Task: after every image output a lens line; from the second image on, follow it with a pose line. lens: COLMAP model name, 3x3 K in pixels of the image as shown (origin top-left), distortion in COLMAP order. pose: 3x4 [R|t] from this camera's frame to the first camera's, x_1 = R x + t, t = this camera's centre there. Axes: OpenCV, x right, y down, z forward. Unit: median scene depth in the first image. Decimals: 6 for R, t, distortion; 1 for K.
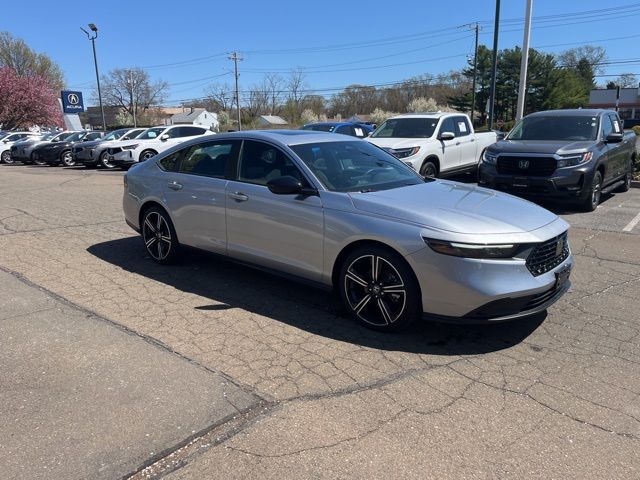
lens RADIAL K [[483.0, 0, 318.0], [0, 483.0, 243.5], [0, 0, 1]] dist [0.072318, -0.089740]
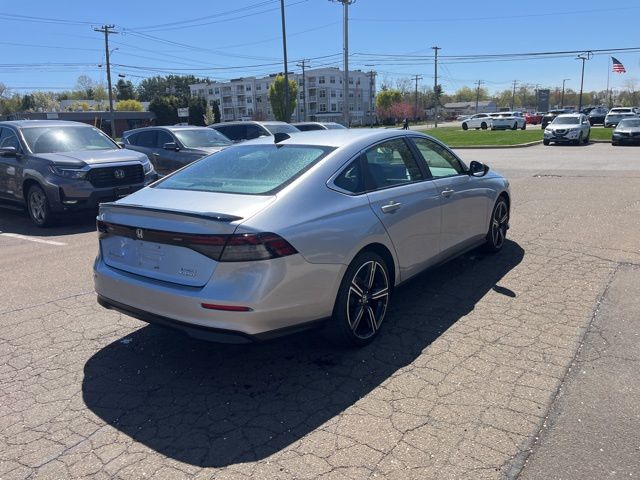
lens RADIAL K [[483.0, 0, 319.1], [0, 483.0, 234.0], [0, 0, 1]] dist [0.072318, -0.089740]
pose [[-0.062329, -0.208288, 0.976079, -0.920100], [0.269000, 0.938284, 0.217400, -0.247221], [-0.961121, 0.276116, -0.002453, 1.048718]]
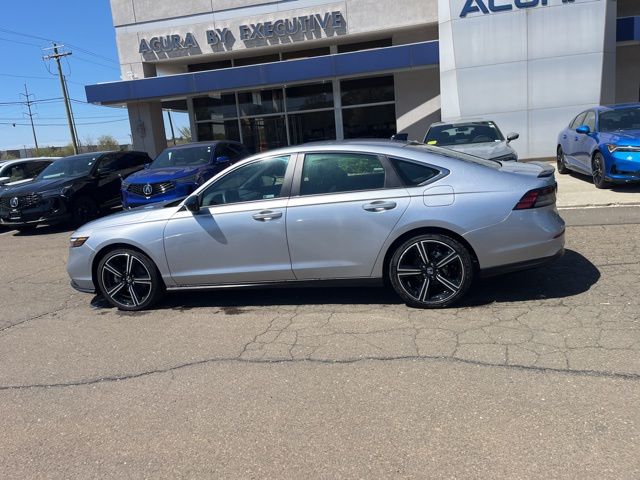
lens RADIAL K [[483.0, 0, 318.7], [0, 483.0, 241.5], [0, 0, 1]] dist [0.072318, -0.089740]
pose [[-0.885060, 0.179829, -0.429336, 0.360782], [-0.011069, 0.913968, 0.405636, -0.425589], [0.465345, 0.363765, -0.806926, 1.777405]]
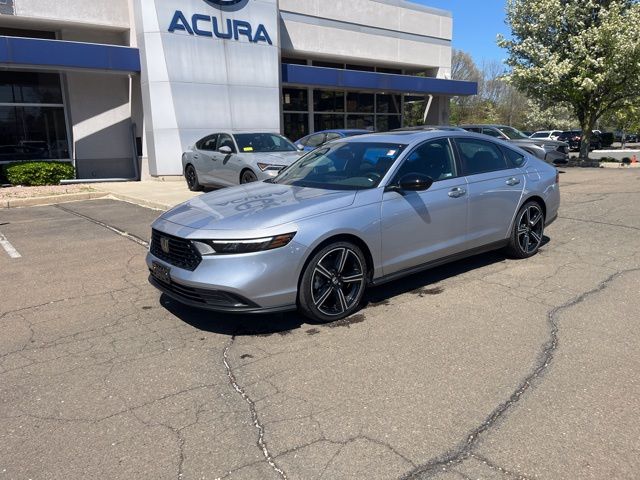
lens RADIAL K [[483.0, 0, 318.2], [0, 483.0, 232.8], [0, 0, 1]] dist [0.072318, -0.089740]
pose [[-0.185297, 0.201693, -0.961761, 0.970244], [-0.202854, 0.949779, 0.238263, -0.227139], [0.961517, 0.239247, -0.135077, 0.976309]]
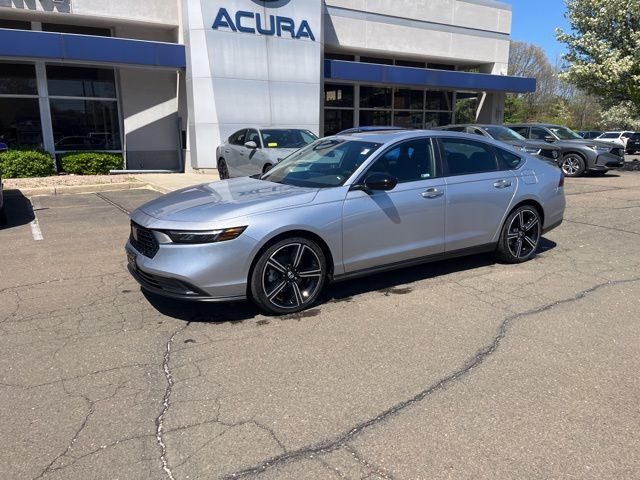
lens RADIAL K [[483.0, 0, 319.2], [0, 483.0, 238.7], [0, 0, 1]] dist [0.072318, -0.089740]
pose [[-0.304814, 0.209682, -0.929043, 0.951721], [-0.212668, 0.935850, 0.280994, -0.262241], [0.928364, 0.283229, -0.240668, 1.121386]]
